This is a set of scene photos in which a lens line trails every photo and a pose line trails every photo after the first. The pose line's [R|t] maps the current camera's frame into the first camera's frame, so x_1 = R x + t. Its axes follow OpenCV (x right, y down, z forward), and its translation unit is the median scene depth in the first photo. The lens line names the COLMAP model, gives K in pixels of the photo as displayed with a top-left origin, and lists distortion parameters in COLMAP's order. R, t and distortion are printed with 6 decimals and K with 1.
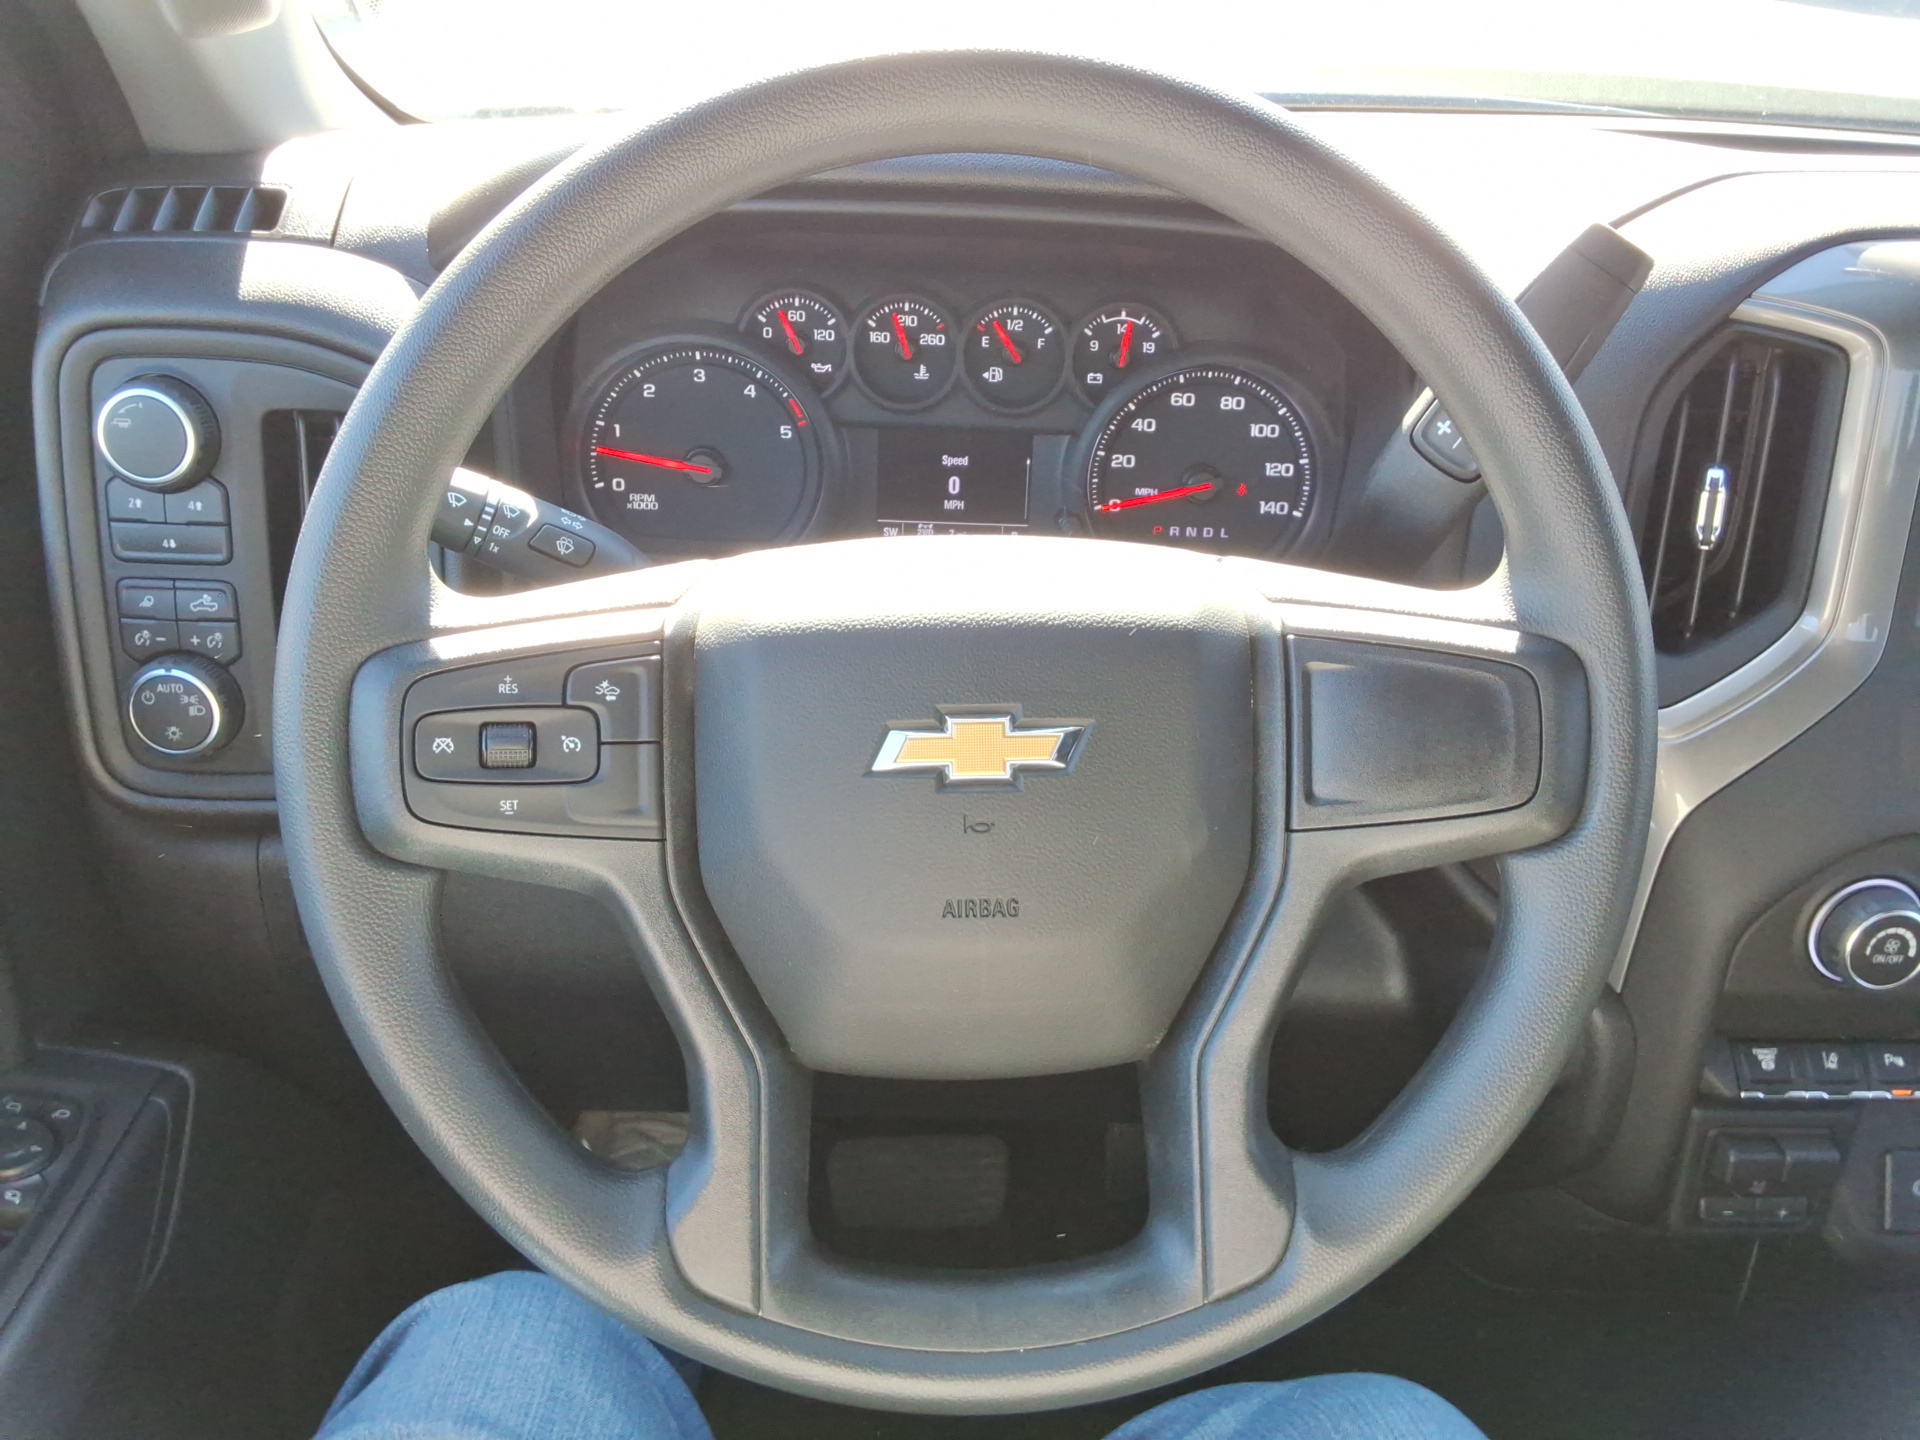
lens RADIAL K [[1542.8, 0, 966.6], [0, 1542.8, 708.9], [0, 0, 1]] dist [0.132422, -0.226353]
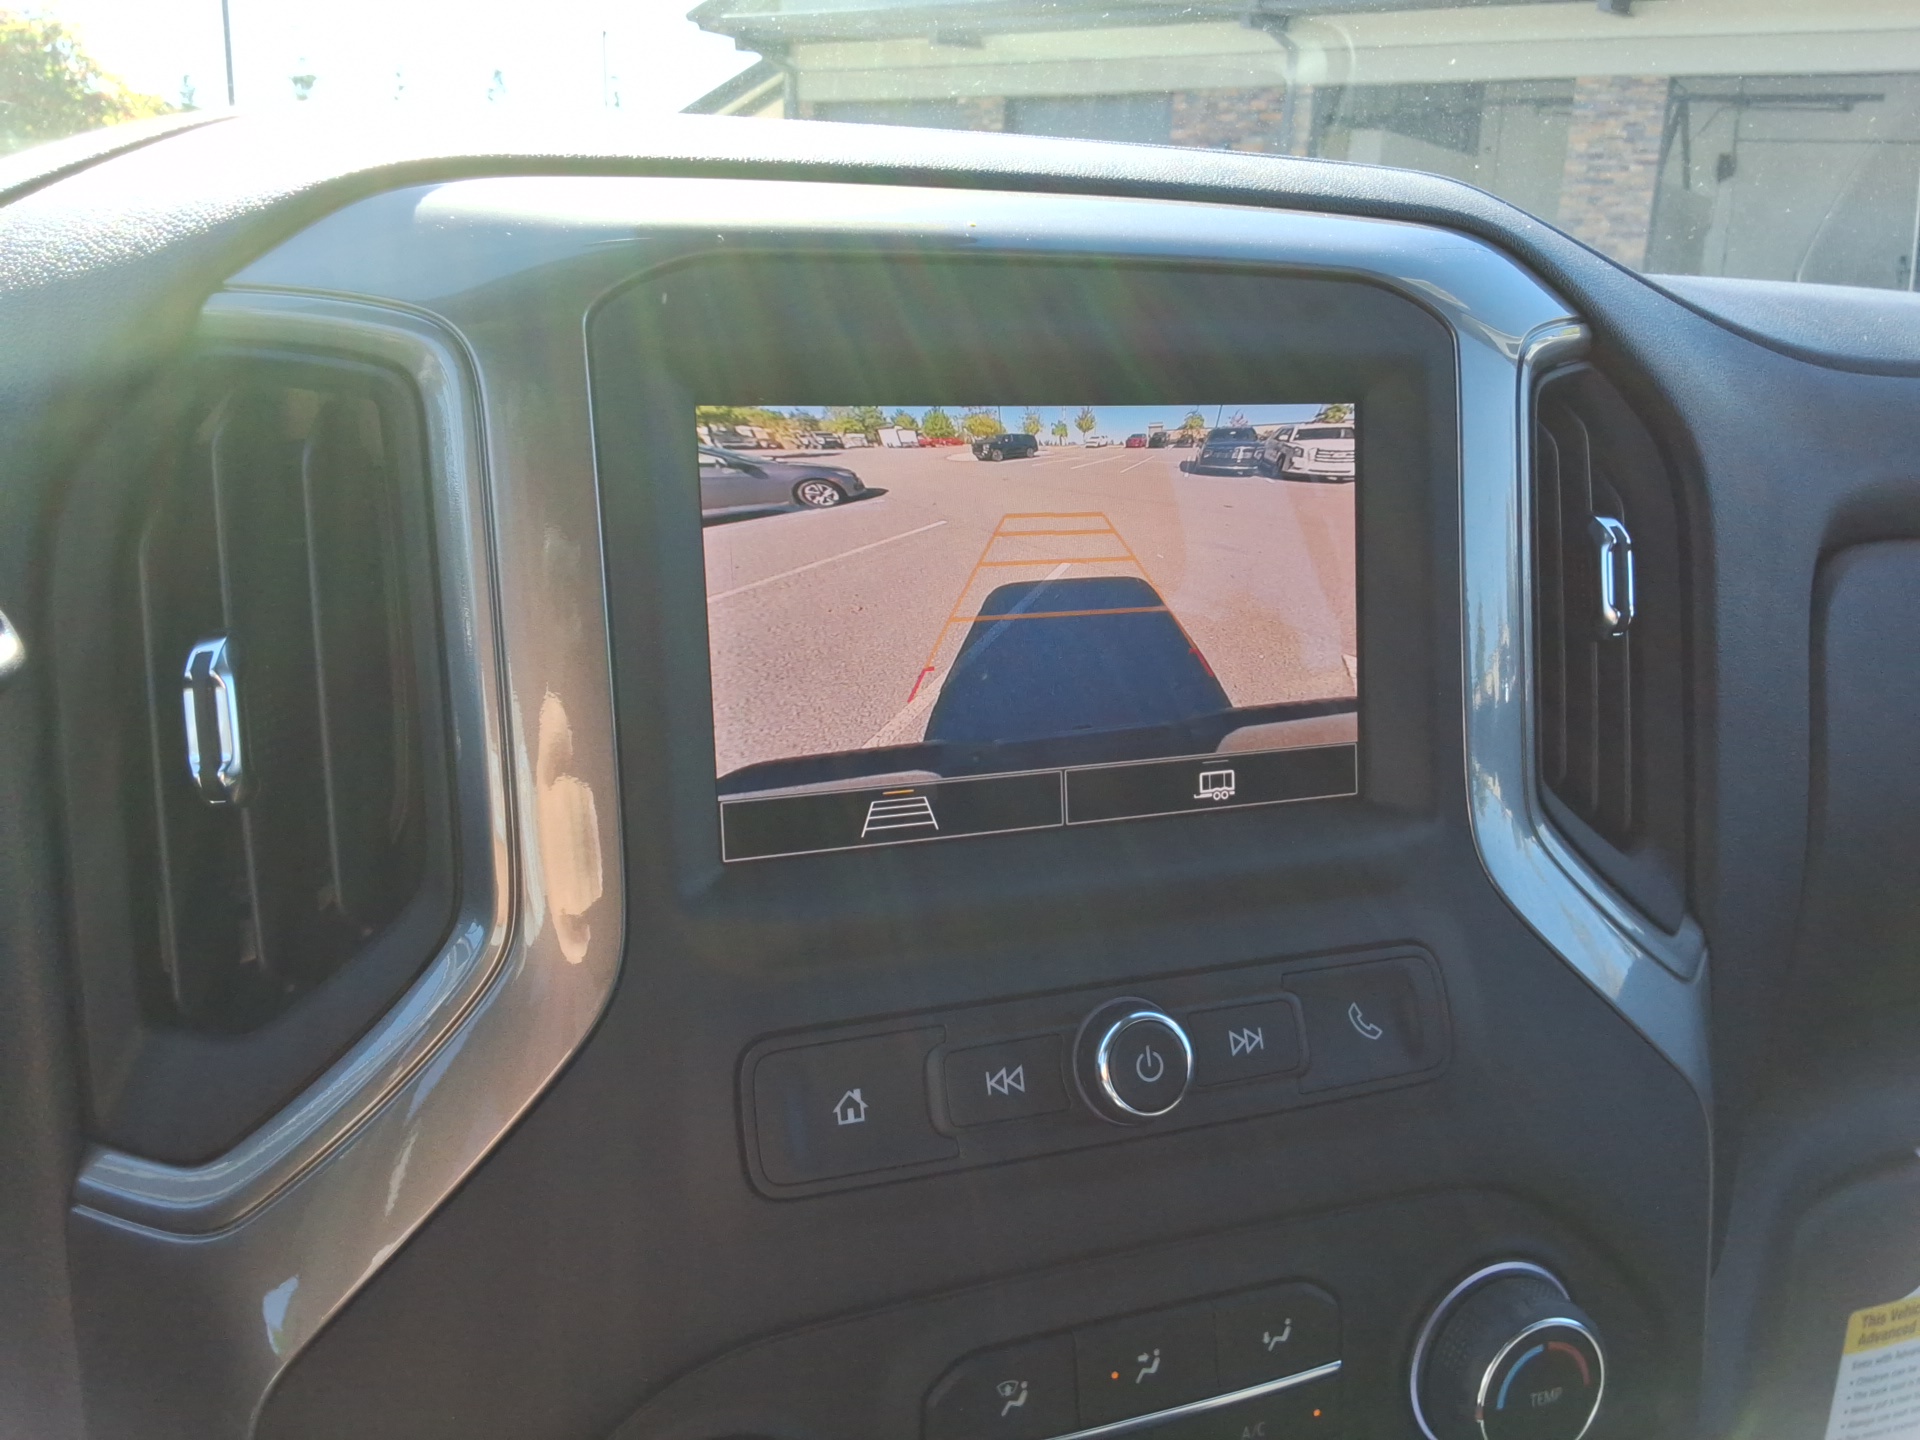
lens RADIAL K [[1571.9, 0, 976.0], [0, 1571.9, 696.2], [0, 0, 1]] dist [0.122168, -0.207331]
pose [[0.943250, -0.103397, 0.315577, 0.468446], [0.173349, 0.963852, -0.202334, 0.002332], [-0.283249, 0.245557, 0.927077, 0.426993]]
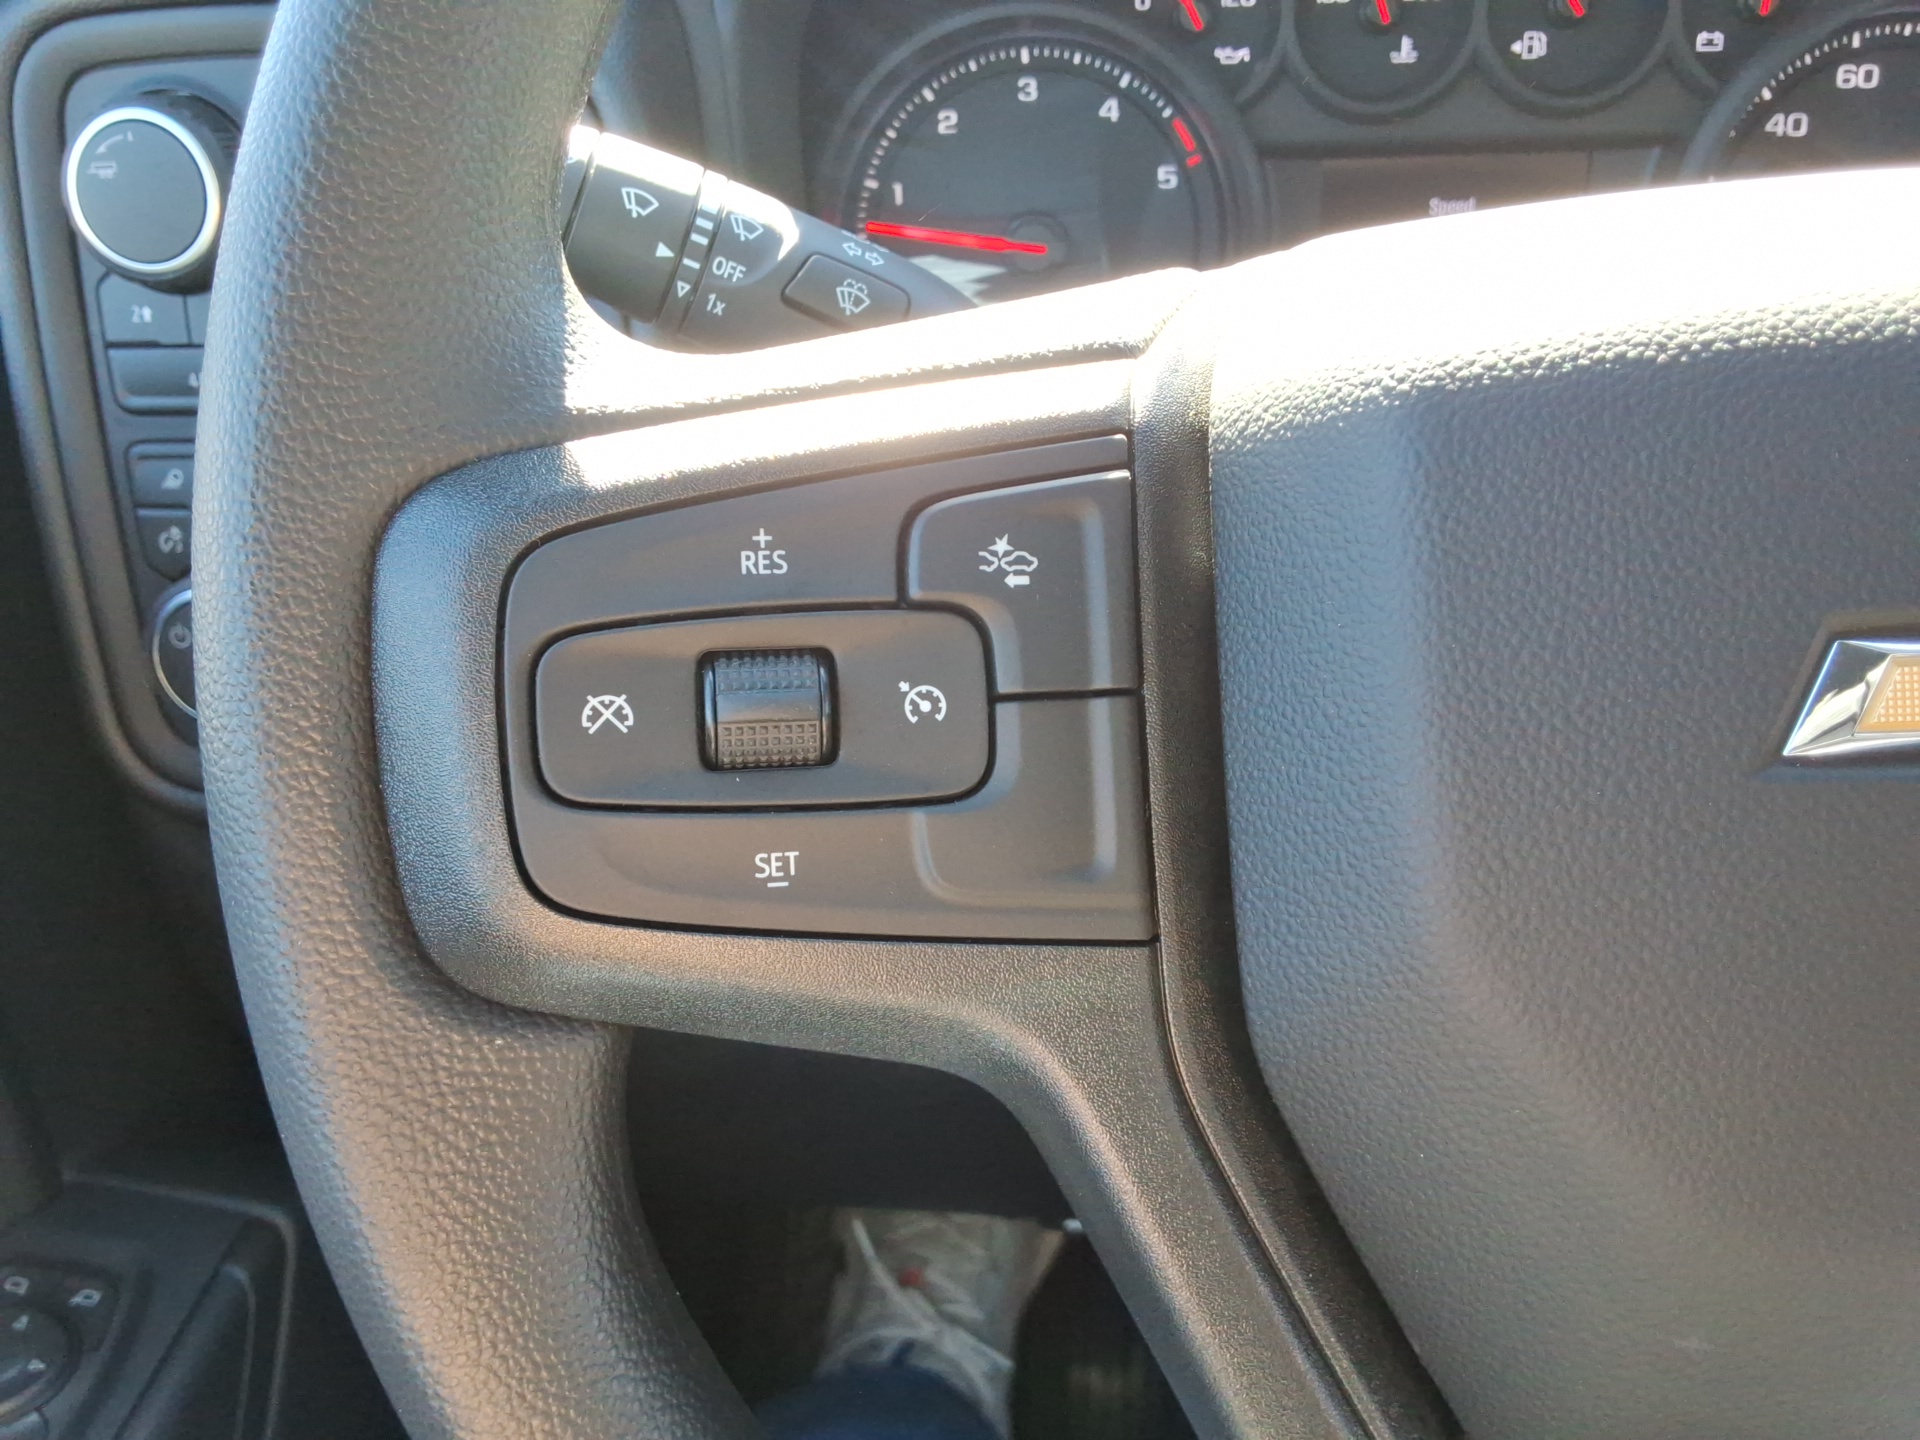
lens RADIAL K [[1557.2, 0, 960.9], [0, 1557.2, 719.7], [0, 0, 1]] dist [0.119502, -0.194988]
pose [[0.989667, -0.019776, -0.142016, -0.115900], [0.025911, 0.998803, 0.041481, 0.006779], [0.141026, -0.044733, 0.988995, 0.376201]]
